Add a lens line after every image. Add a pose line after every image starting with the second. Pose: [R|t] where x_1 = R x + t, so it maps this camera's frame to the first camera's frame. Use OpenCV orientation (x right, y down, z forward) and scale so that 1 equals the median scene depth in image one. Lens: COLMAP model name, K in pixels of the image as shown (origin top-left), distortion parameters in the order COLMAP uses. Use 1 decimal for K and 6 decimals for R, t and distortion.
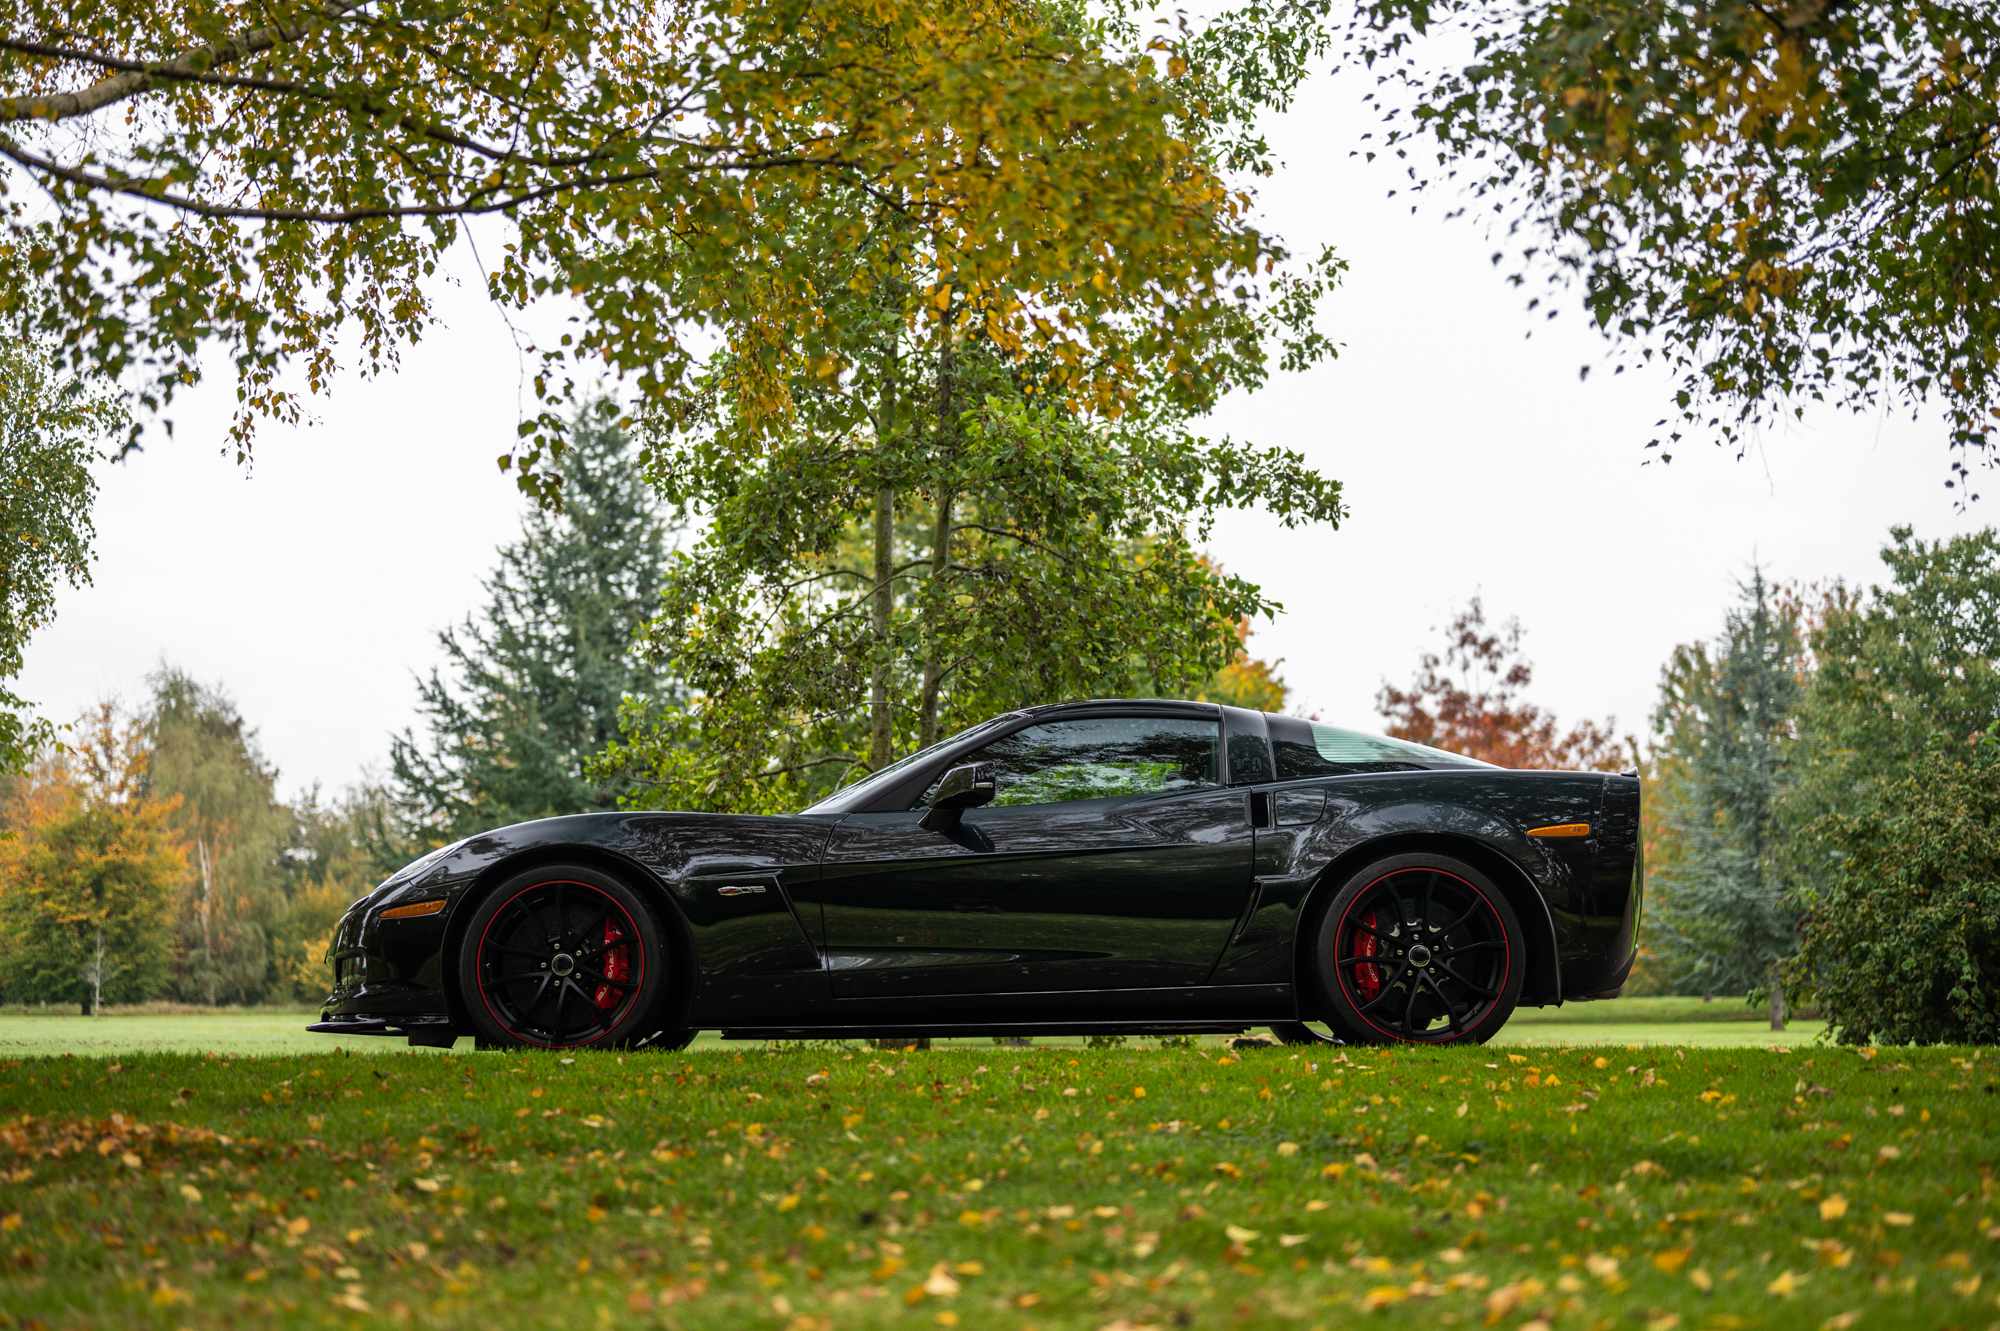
lens RADIAL K [[2856.1, 0, 984.3], [0, 2856.1, 664.1], [0, 0, 1]] dist [-0.000823, 0.005076]
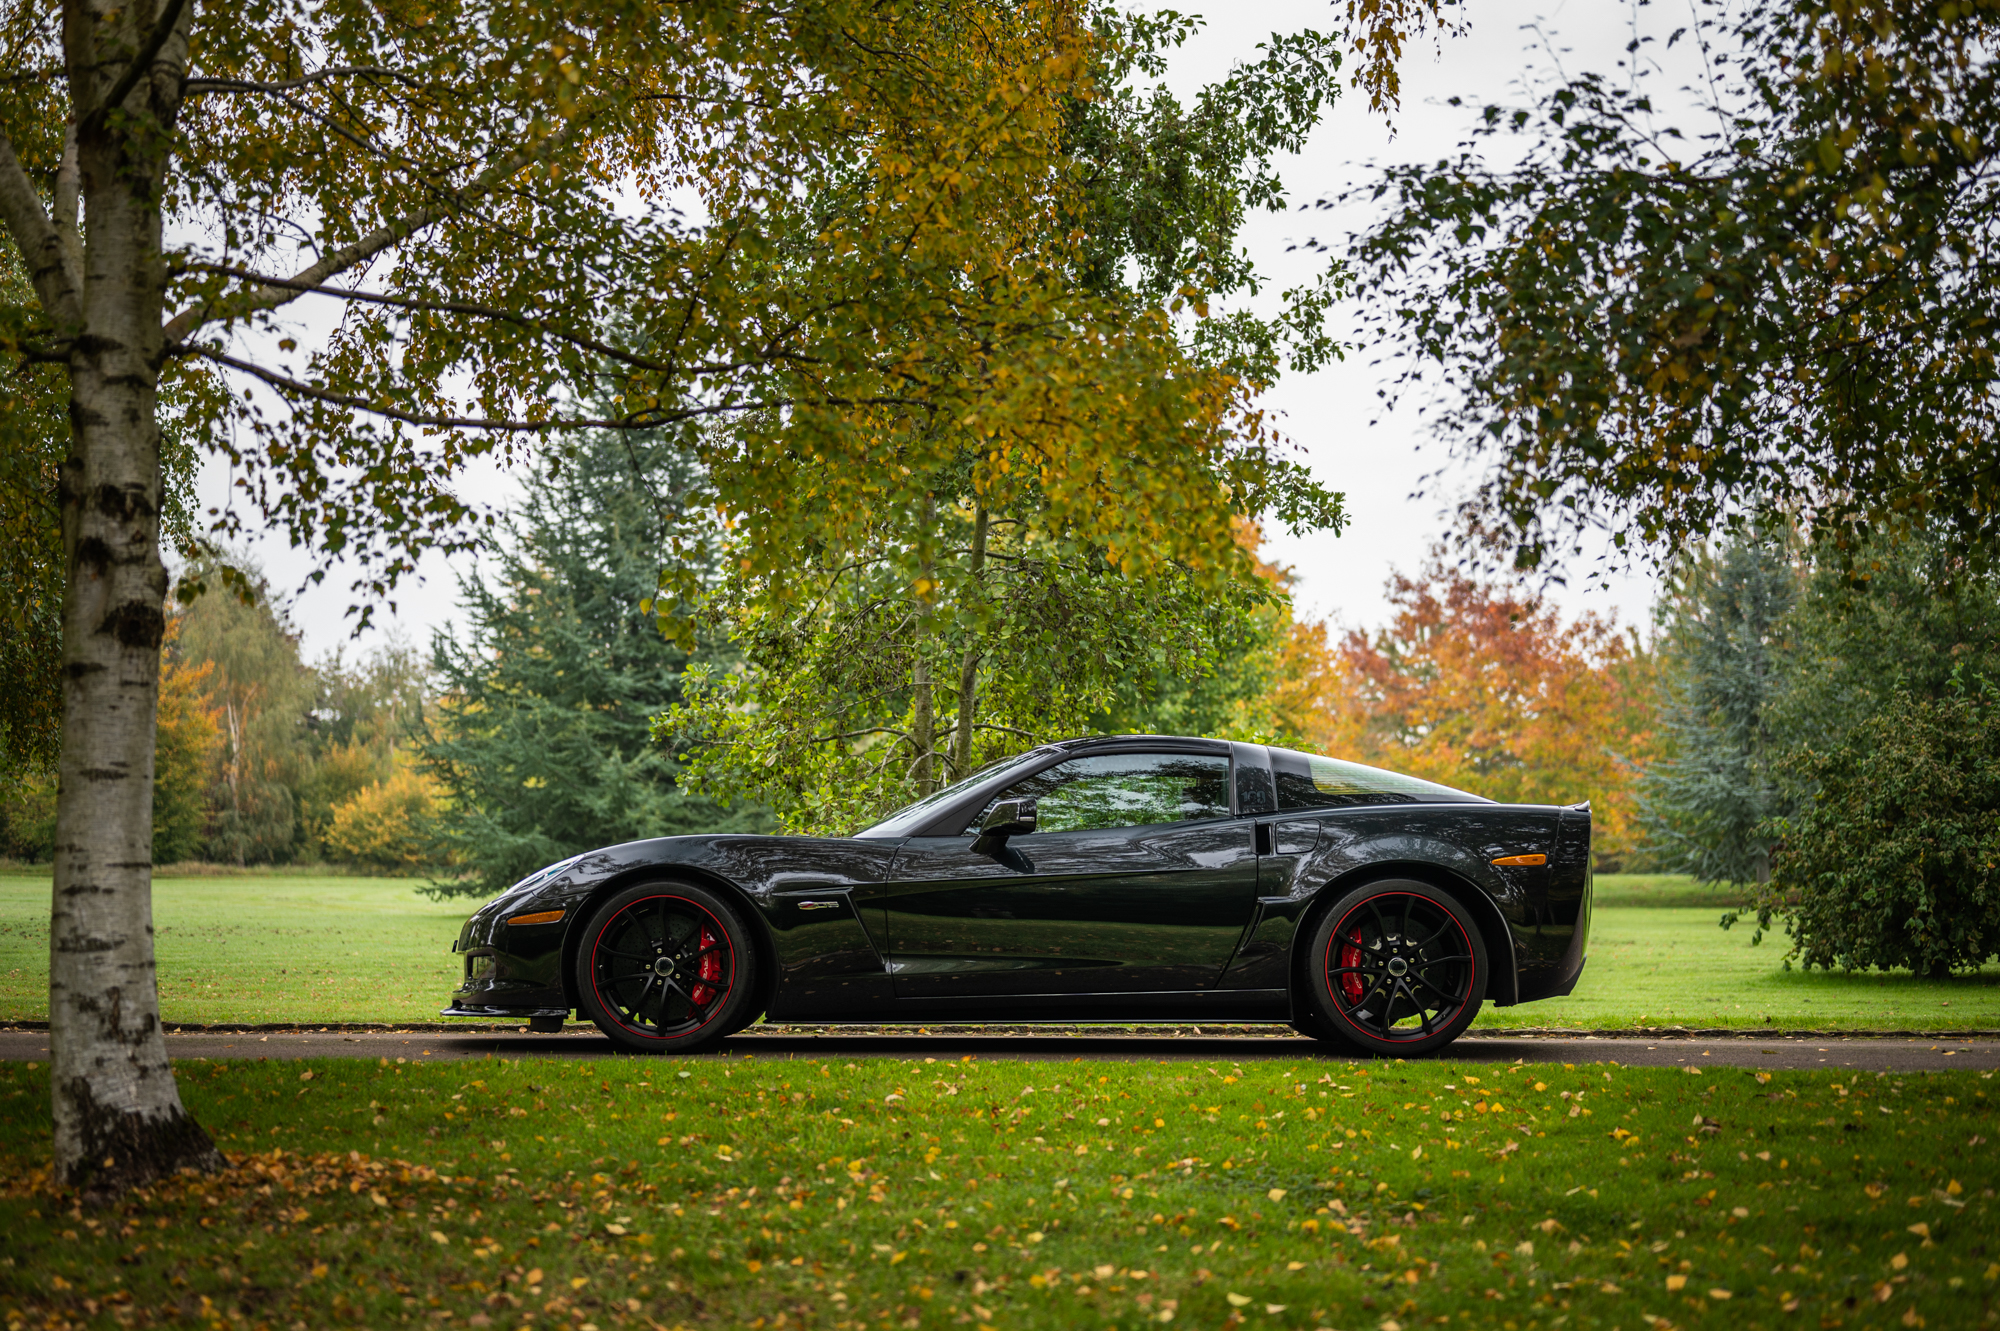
lens RADIAL K [[2863.5, 0, 996.9], [0, 2863.5, 655.8], [0, 0, 1]] dist [0.002852, -0.029132]
pose [[0.999937, 0.011182, 0.000714, -0.009258], [-0.011204, 0.998685, 0.050030, -0.054833], [-0.000153, -0.050035, 0.998747, -0.109798]]
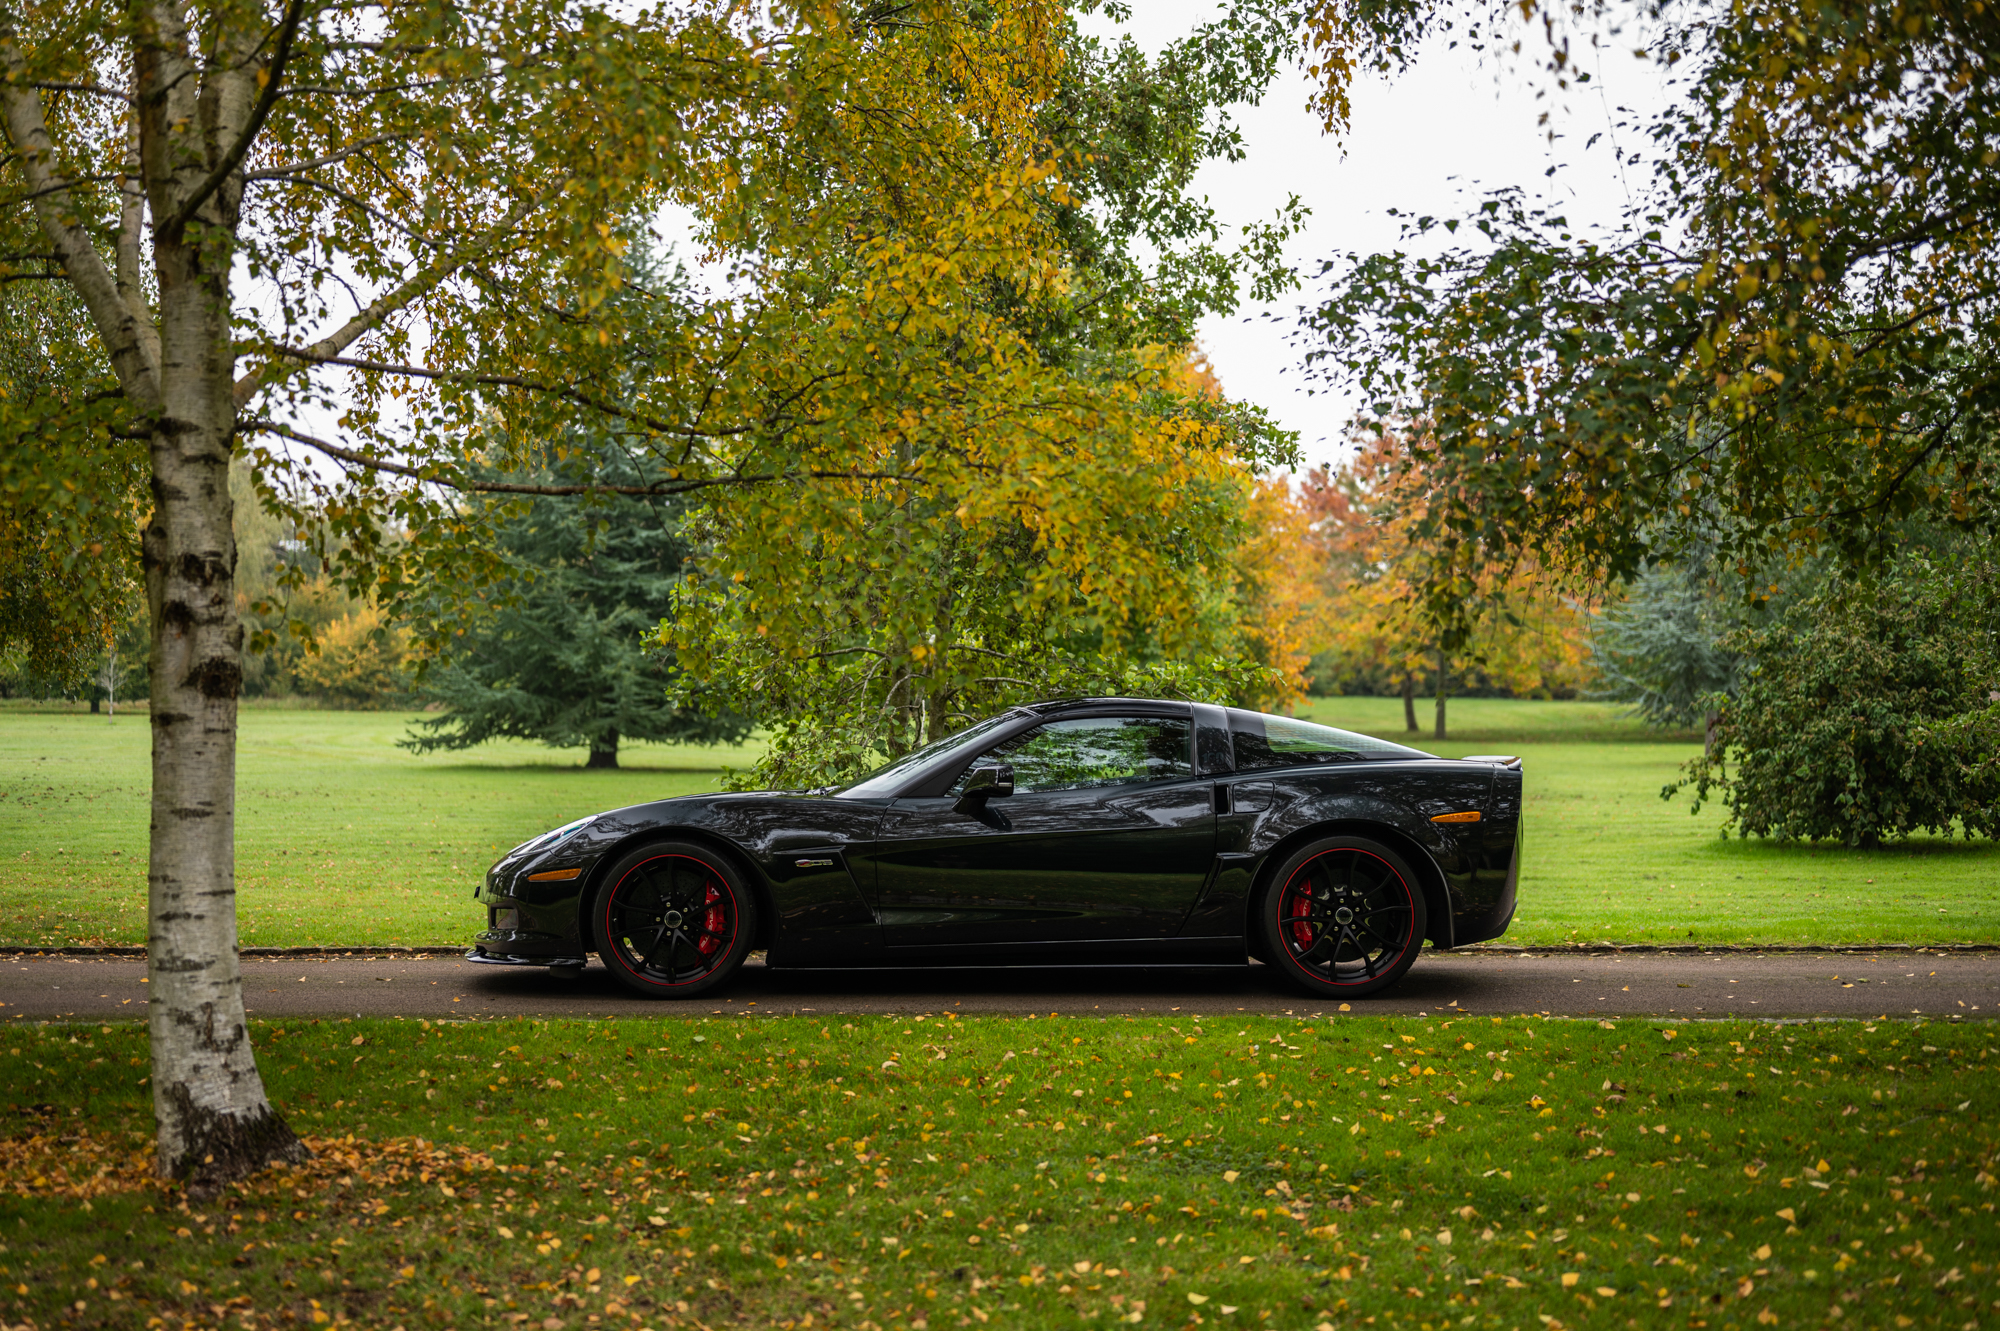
lens RADIAL K [[2867.1, 0, 987.3], [0, 2867.1, 662.5], [0, 0, 1]] dist [0.012016, -0.076070]
pose [[0.999910, 0.007038, 0.011415, -0.015179], [-0.008347, 0.992857, 0.119019, -0.108540], [-0.010495, -0.119103, 0.992826, -0.173764]]
